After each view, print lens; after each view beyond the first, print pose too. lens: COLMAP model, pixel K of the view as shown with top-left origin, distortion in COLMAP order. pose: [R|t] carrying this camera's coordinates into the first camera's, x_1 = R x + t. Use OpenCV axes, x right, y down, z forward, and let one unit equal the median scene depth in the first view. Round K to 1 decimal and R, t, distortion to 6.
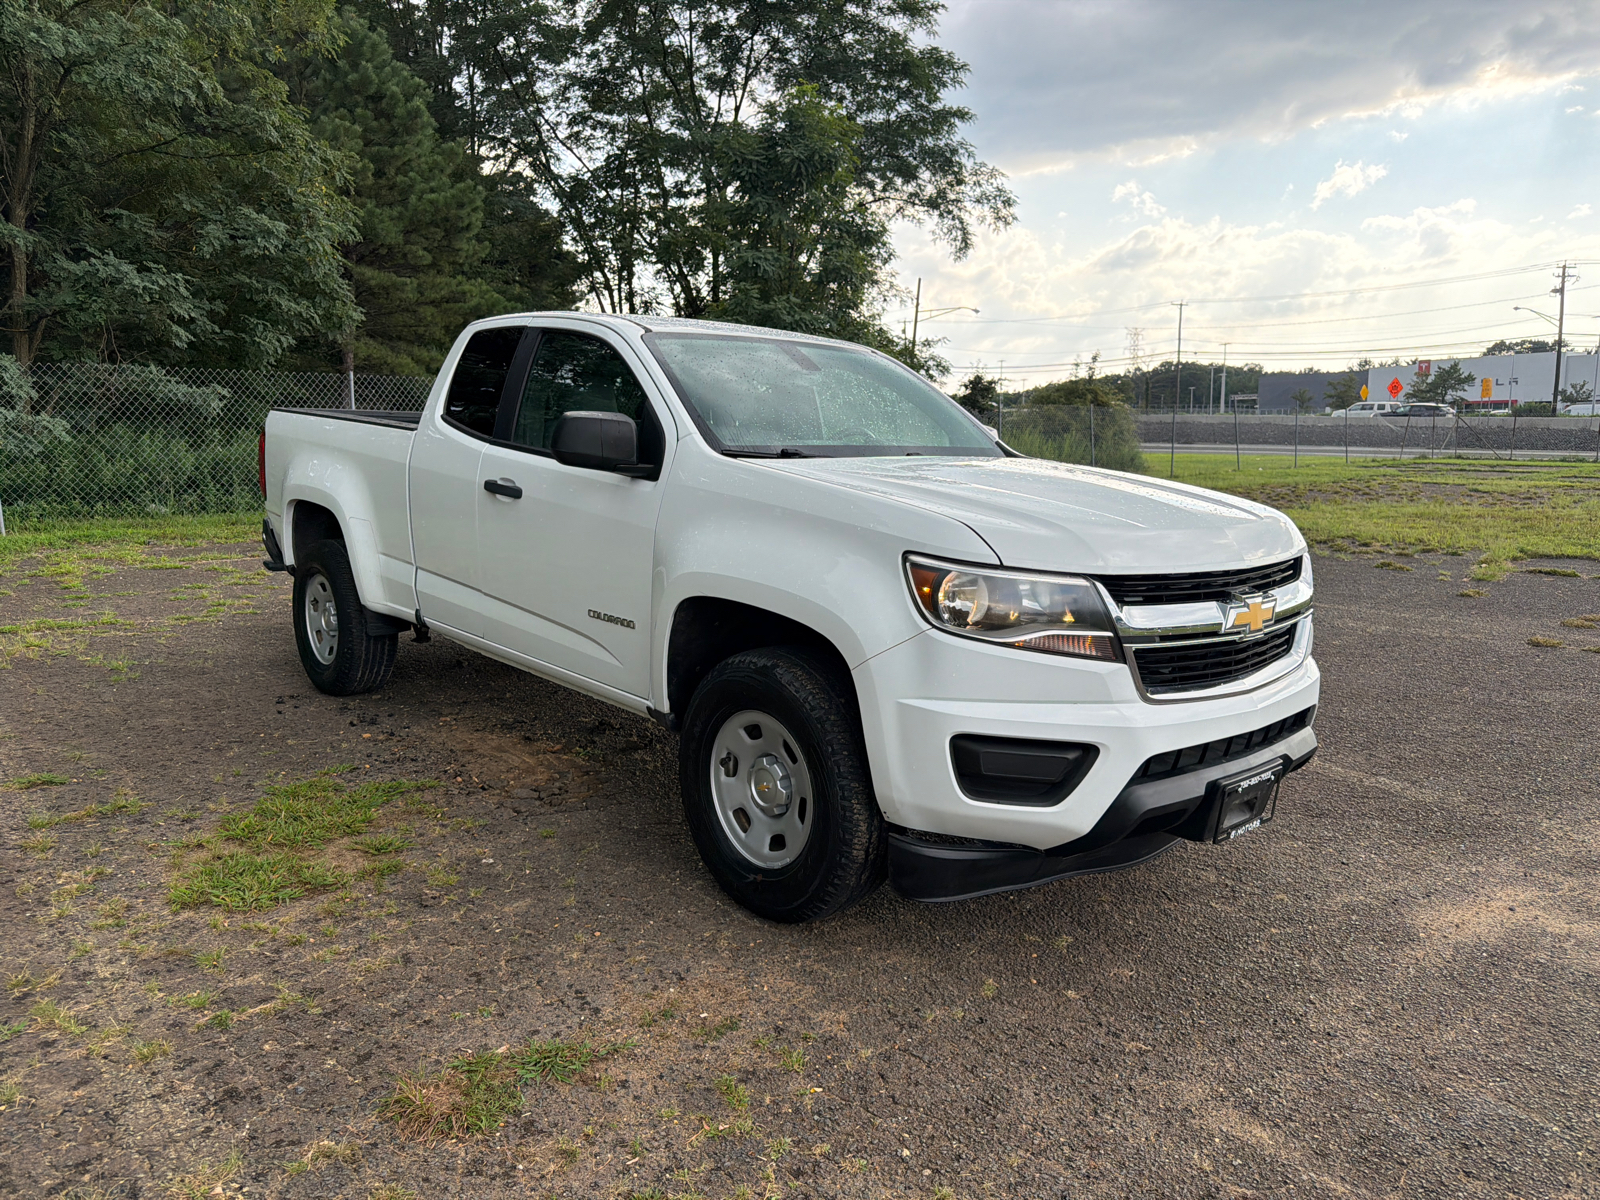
lens RADIAL K [[1215.3, 0, 806.1], [0, 1215.3, 645.2], [0, 0, 1]] dist [0.059360, -0.095848]
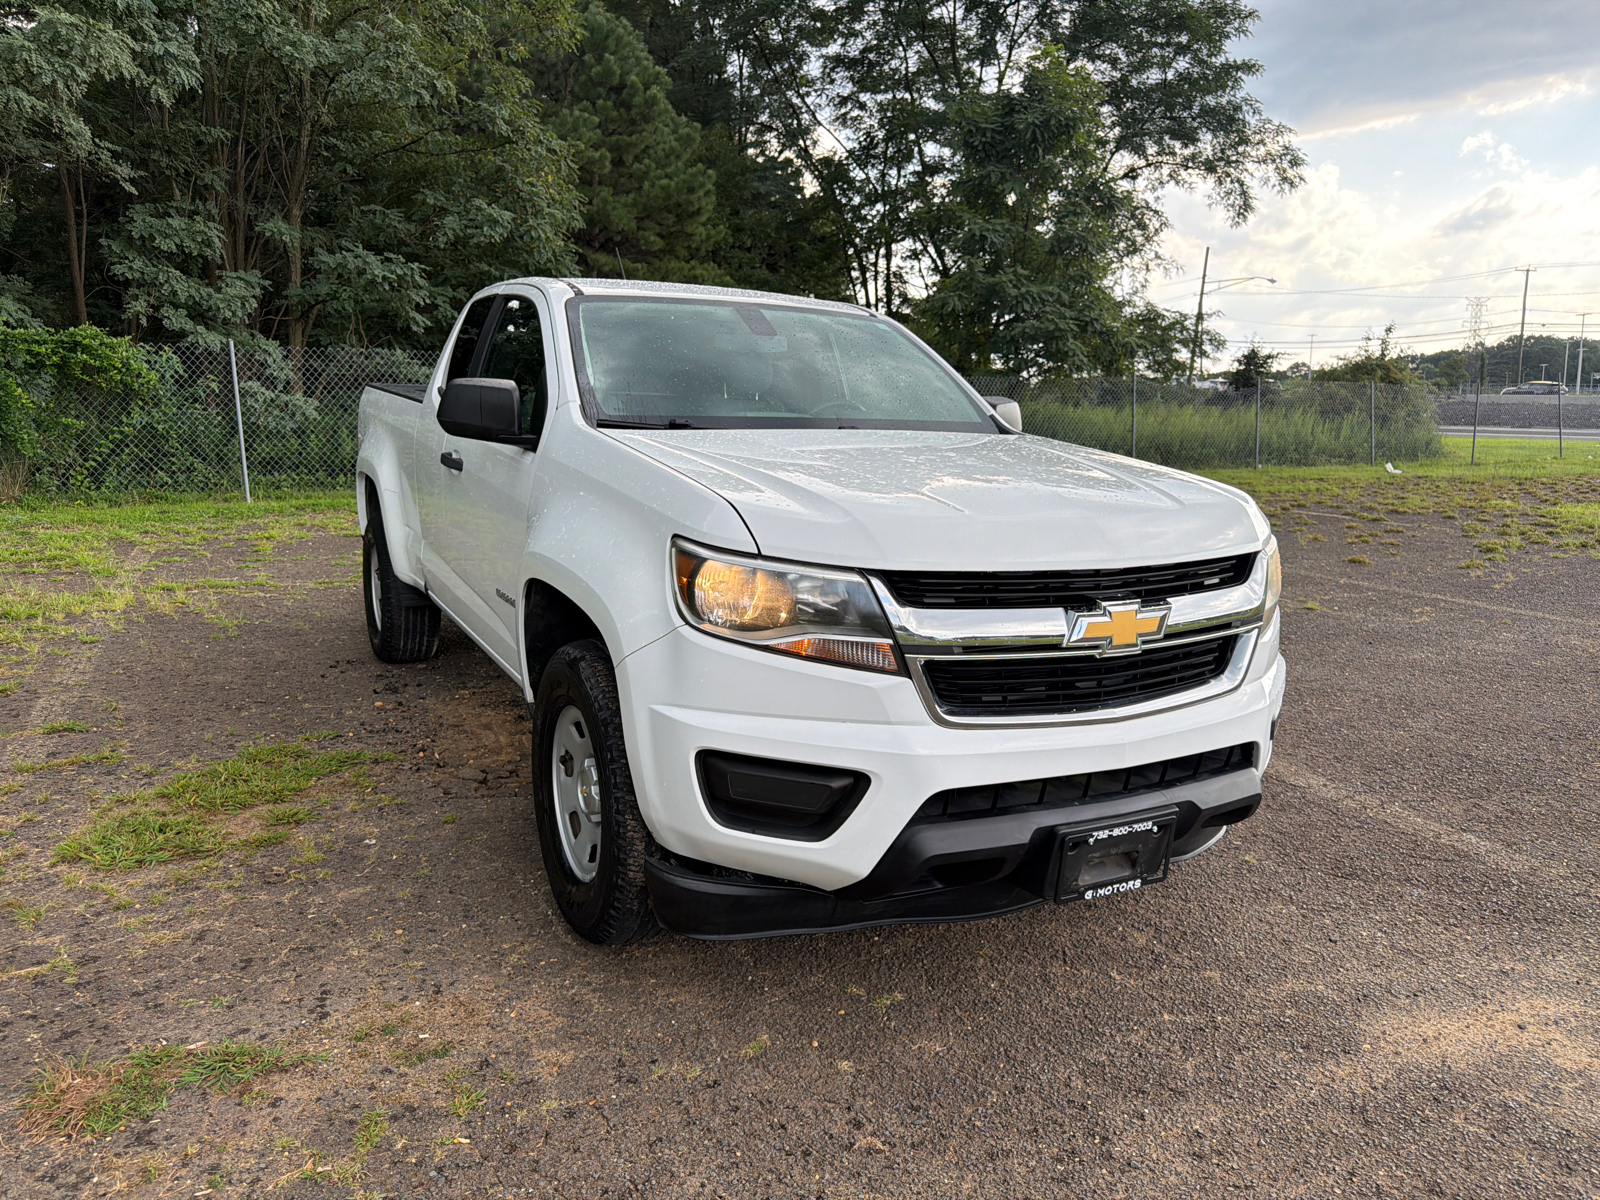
lens RADIAL K [[1205.4, 0, 852.6], [0, 1205.4, 641.6], [0, 0, 1]] dist [0.010011, -0.000951]
pose [[0.966039, 0.049483, -0.253614, 0.140109], [-0.046485, 0.998760, 0.017804, -0.007245], [0.254180, -0.005410, 0.967142, 0.066225]]
